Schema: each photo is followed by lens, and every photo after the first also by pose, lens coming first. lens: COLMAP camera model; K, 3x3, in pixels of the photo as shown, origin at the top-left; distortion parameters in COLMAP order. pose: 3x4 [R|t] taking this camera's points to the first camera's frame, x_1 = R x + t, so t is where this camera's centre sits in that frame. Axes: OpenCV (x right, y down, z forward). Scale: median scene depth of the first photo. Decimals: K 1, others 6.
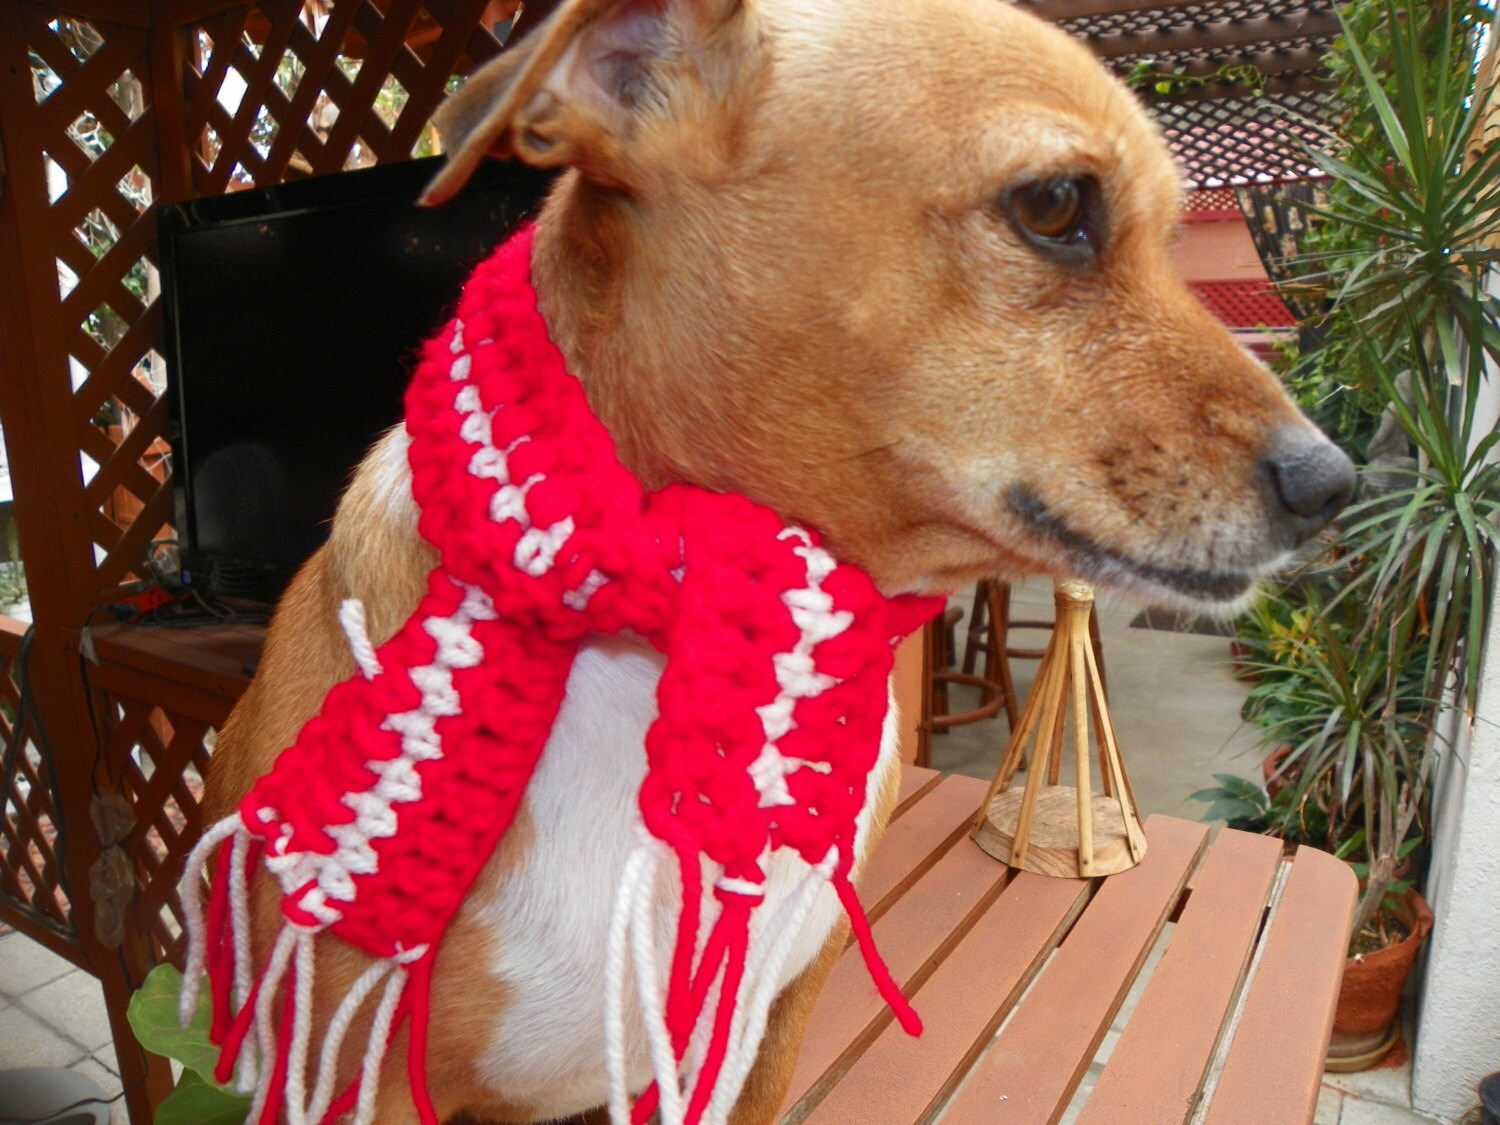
lens RADIAL K [[1140.5, 0, 753.5], [0, 1140.5, 568.1], [0, 0, 1]] dist [-0.151845, 0.087269]
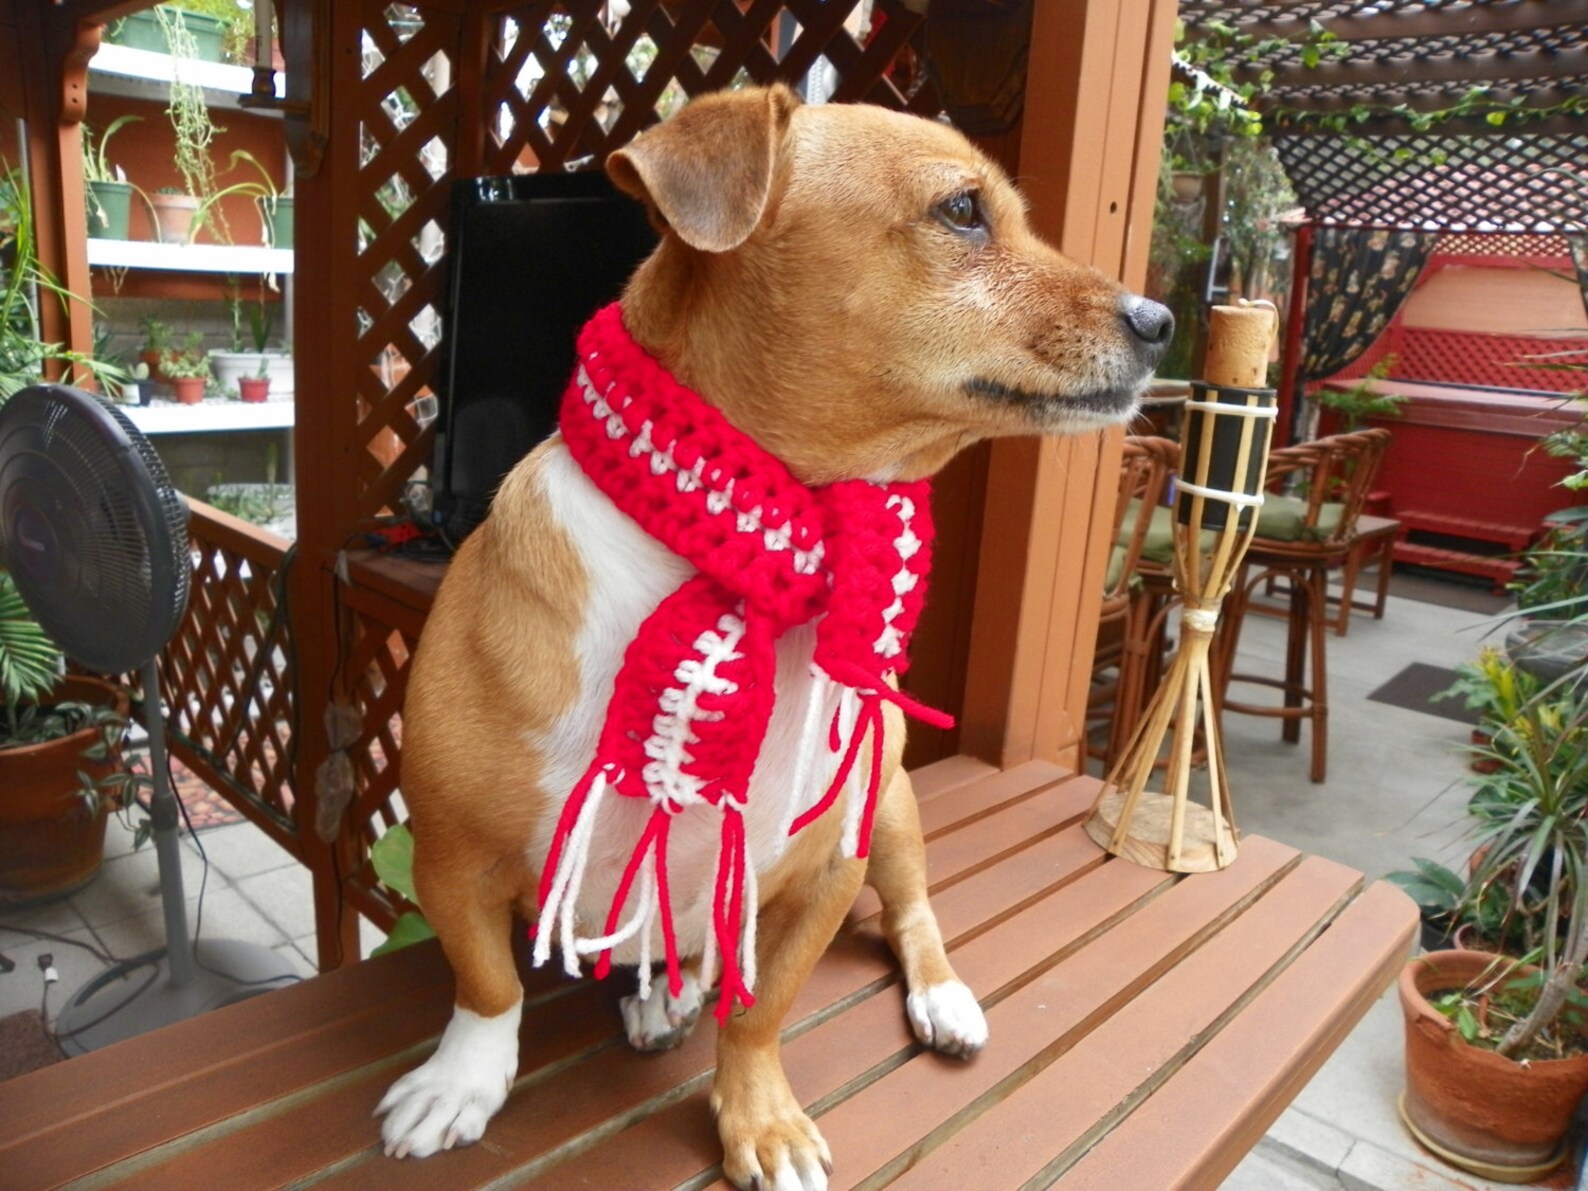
lens RADIAL K [[1207.5, 0, 787.8], [0, 1207.5, 607.1], [0, 0, 1]] dist [-0.151845, 0.087269]
pose [[0.977426, 0.135098, -0.162442, 0.029404], [-0.130498, 0.990692, 0.038716, 0.005316], [0.166160, -0.016644, 0.985958, -0.103600]]
